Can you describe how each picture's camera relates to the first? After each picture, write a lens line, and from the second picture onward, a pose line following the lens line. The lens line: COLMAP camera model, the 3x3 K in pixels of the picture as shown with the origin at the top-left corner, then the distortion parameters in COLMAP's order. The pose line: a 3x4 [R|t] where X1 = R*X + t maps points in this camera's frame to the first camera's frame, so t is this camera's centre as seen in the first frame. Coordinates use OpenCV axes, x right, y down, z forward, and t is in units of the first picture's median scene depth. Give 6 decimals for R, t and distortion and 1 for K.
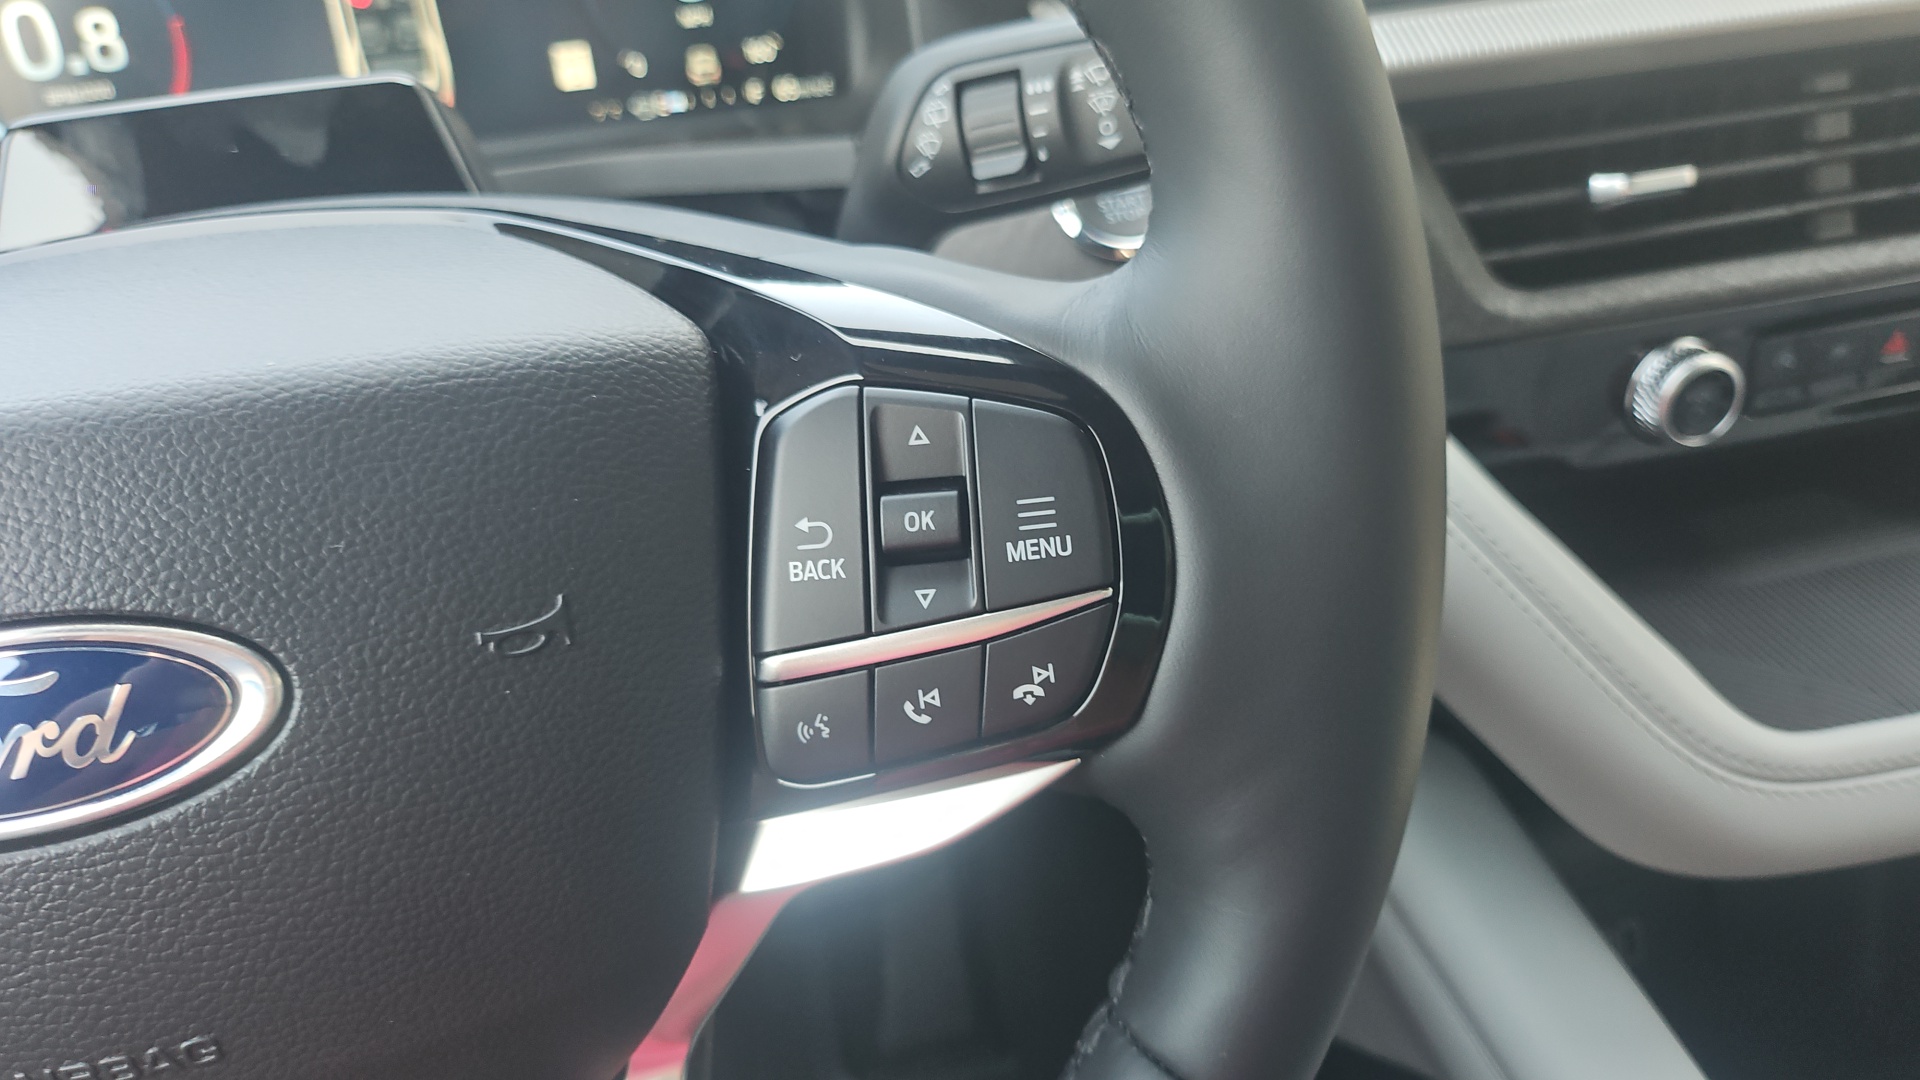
lens RADIAL K [[1319.8, 0, 960.0], [0, 1319.8, 540.0], [0, 0, 1]] dist [0.085451, -0.107319]
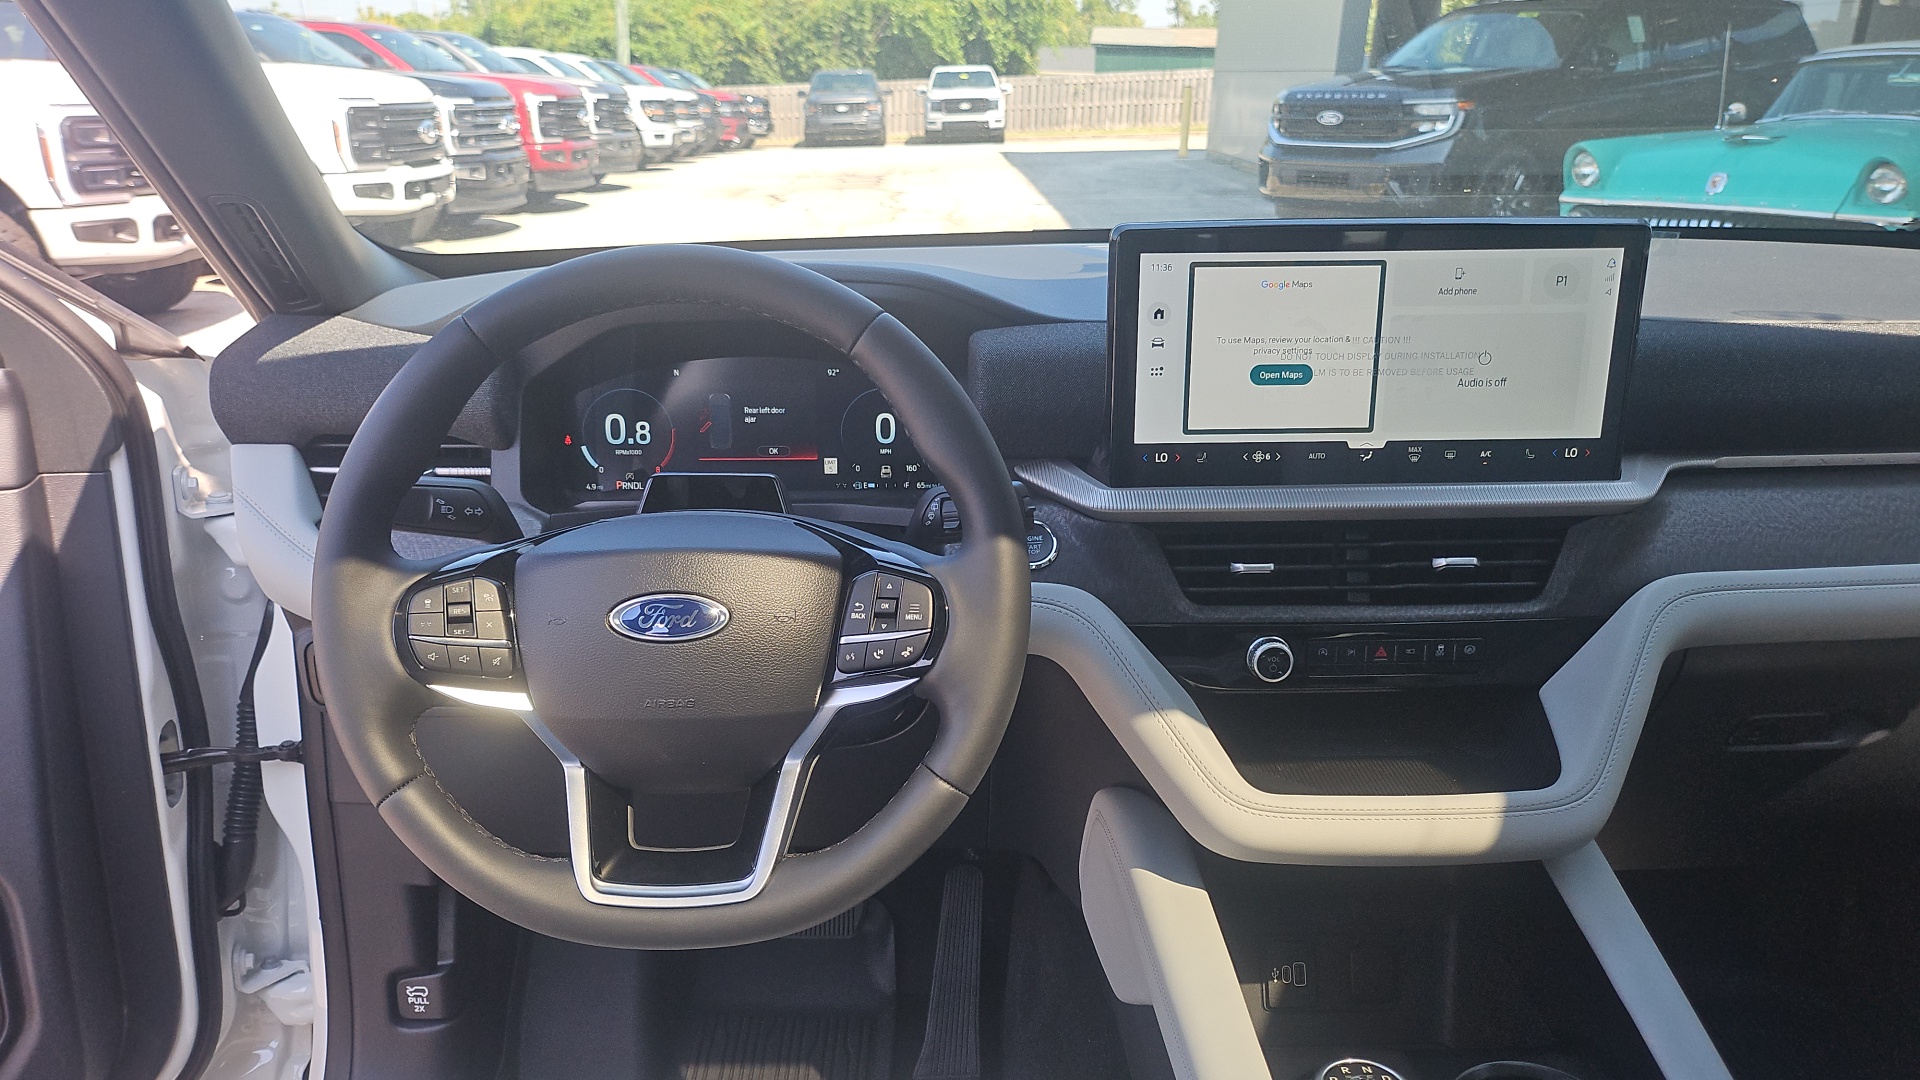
lens RADIAL K [[1319.8, 0, 960.0], [0, 1319.8, 540.0], [0, 0, 1]] dist [0.085451, -0.107319]
pose [[0.977283, 0.121398, -0.173728, 0.403244], [-0.161677, 0.957029, -0.240742, 0.337561], [0.137037, 0.263361, 0.954915, -1.327788]]
